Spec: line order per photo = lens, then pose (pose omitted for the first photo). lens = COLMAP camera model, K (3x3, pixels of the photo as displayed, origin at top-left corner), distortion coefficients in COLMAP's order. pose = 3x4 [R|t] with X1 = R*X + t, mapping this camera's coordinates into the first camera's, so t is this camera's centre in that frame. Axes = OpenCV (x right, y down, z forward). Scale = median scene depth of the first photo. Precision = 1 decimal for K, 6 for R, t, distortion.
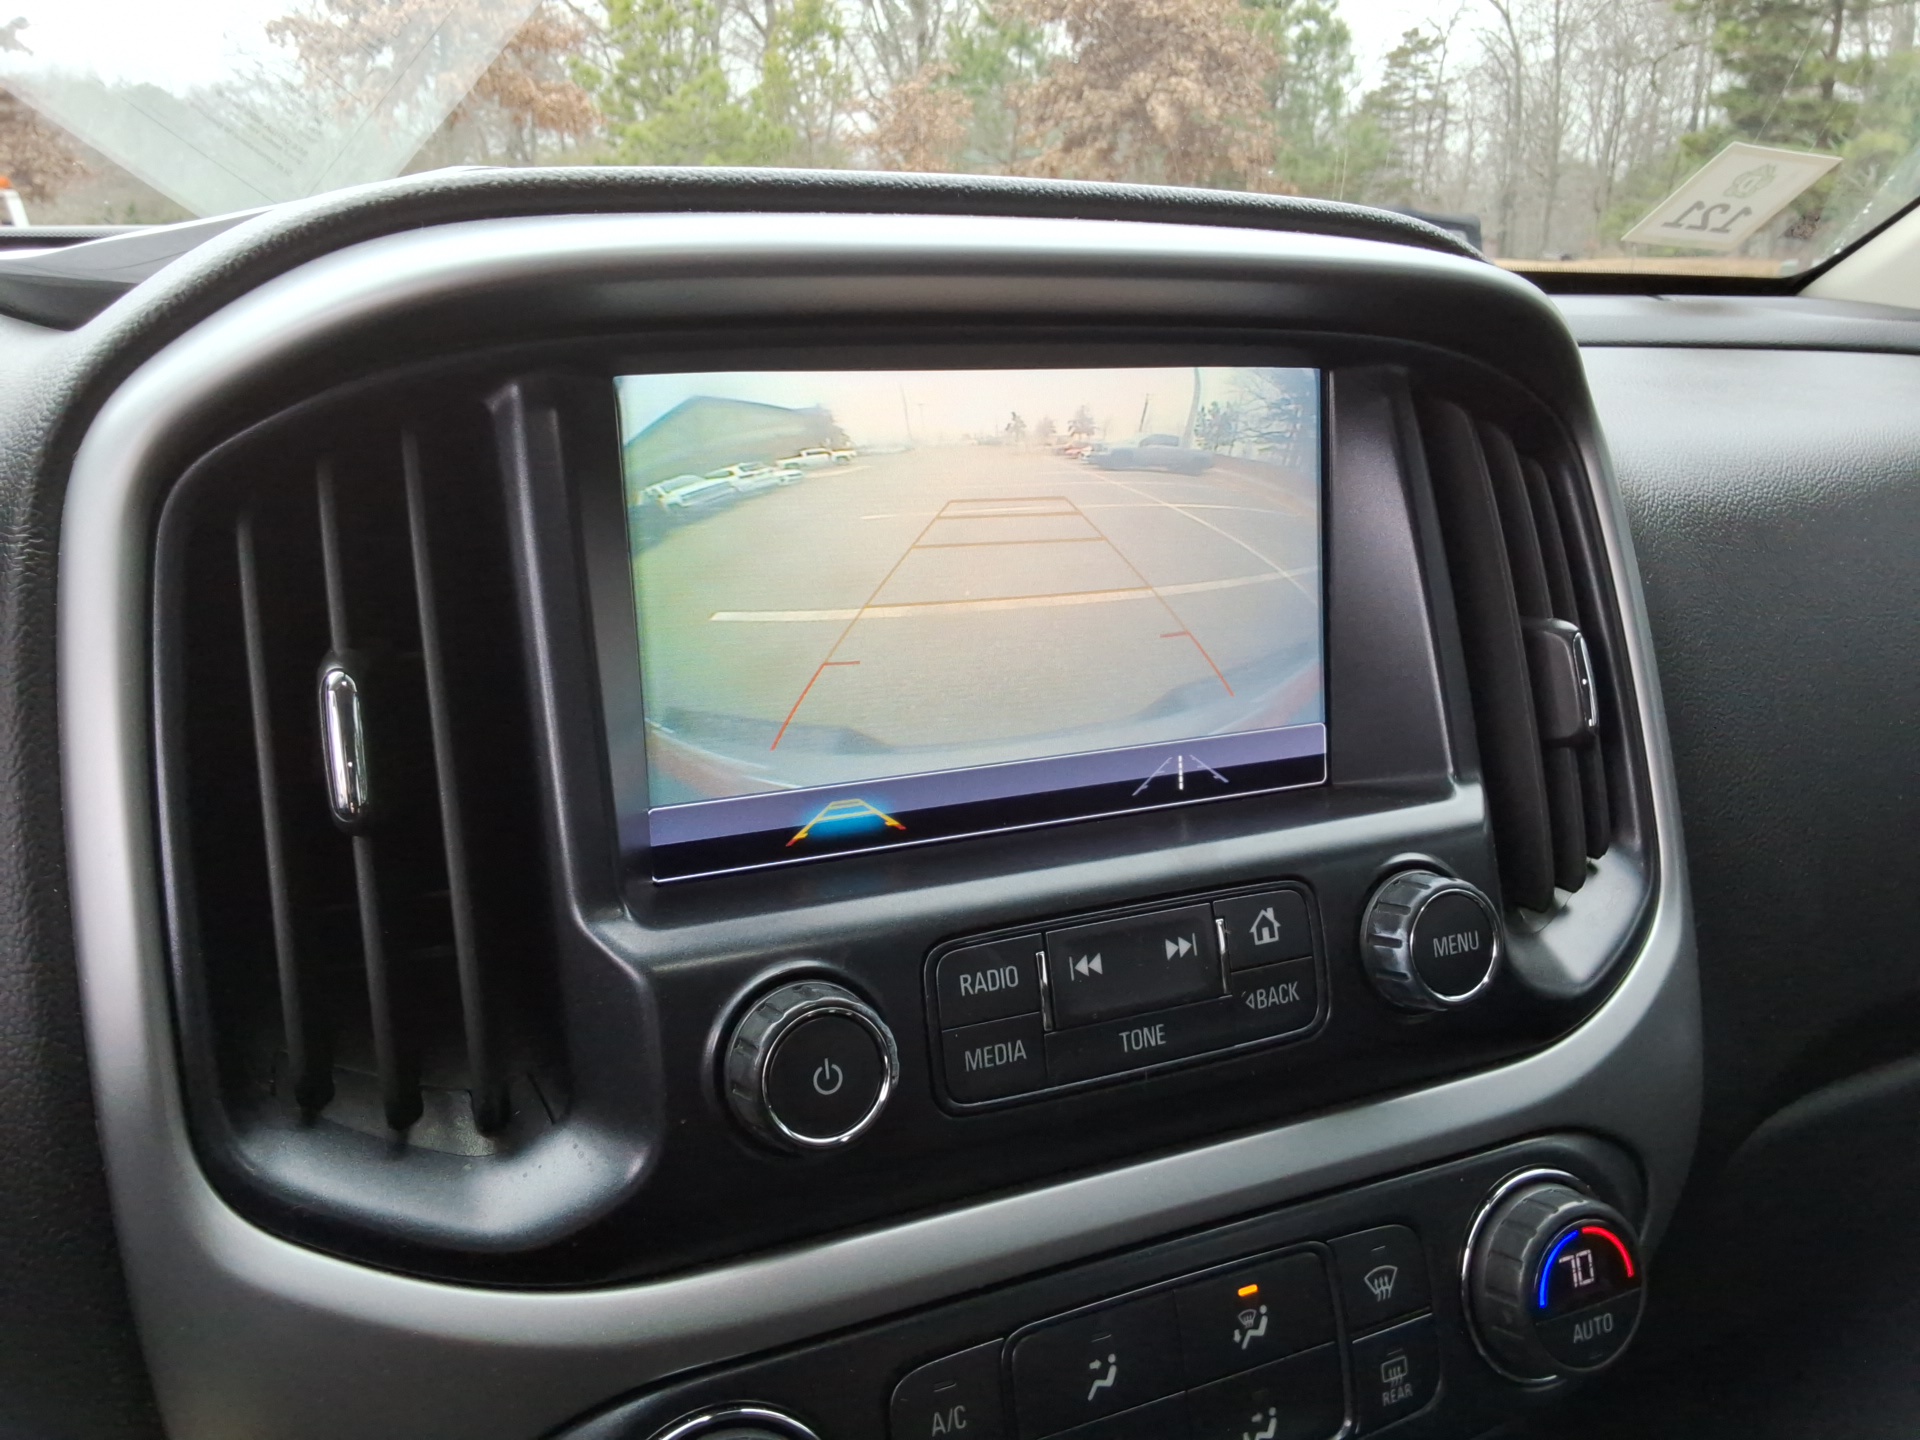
lens RADIAL K [[1551.0, 0, 977.7], [0, 1551.0, 710.6], [0, 0, 1]] dist [0.108531, -0.141387]
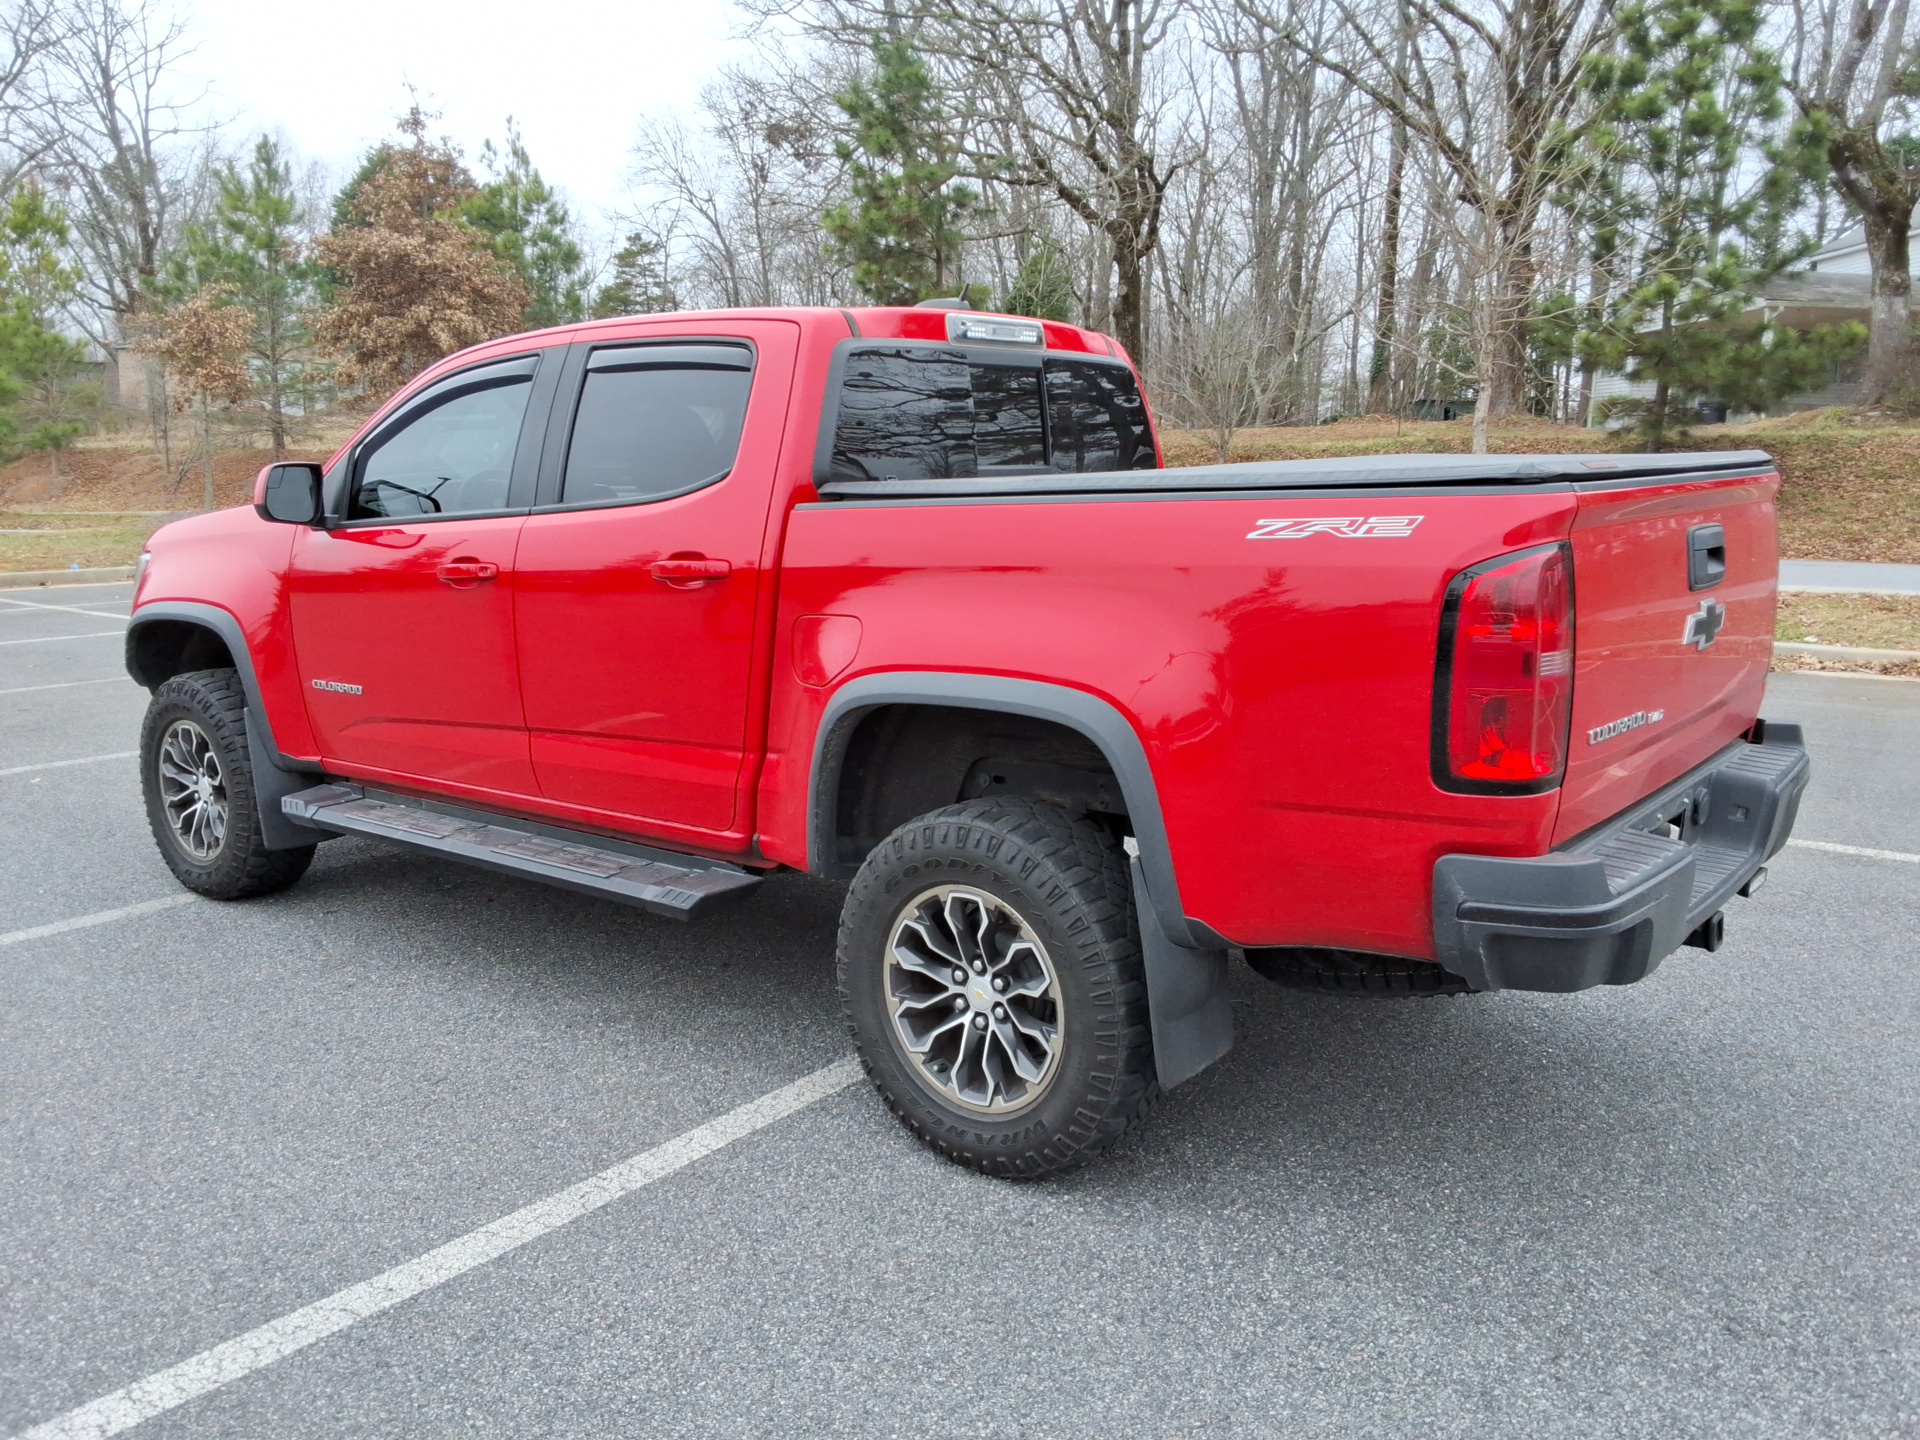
lens RADIAL K [[1551.0, 0, 977.7], [0, 1551.0, 710.6], [0, 0, 1]] dist [0.108531, -0.141387]
pose [[0.899656, -0.105910, 0.423558, -0.024338], [0.148463, 0.986532, -0.068661, 0.026849], [-0.410582, 0.124654, 0.903263, -0.110135]]
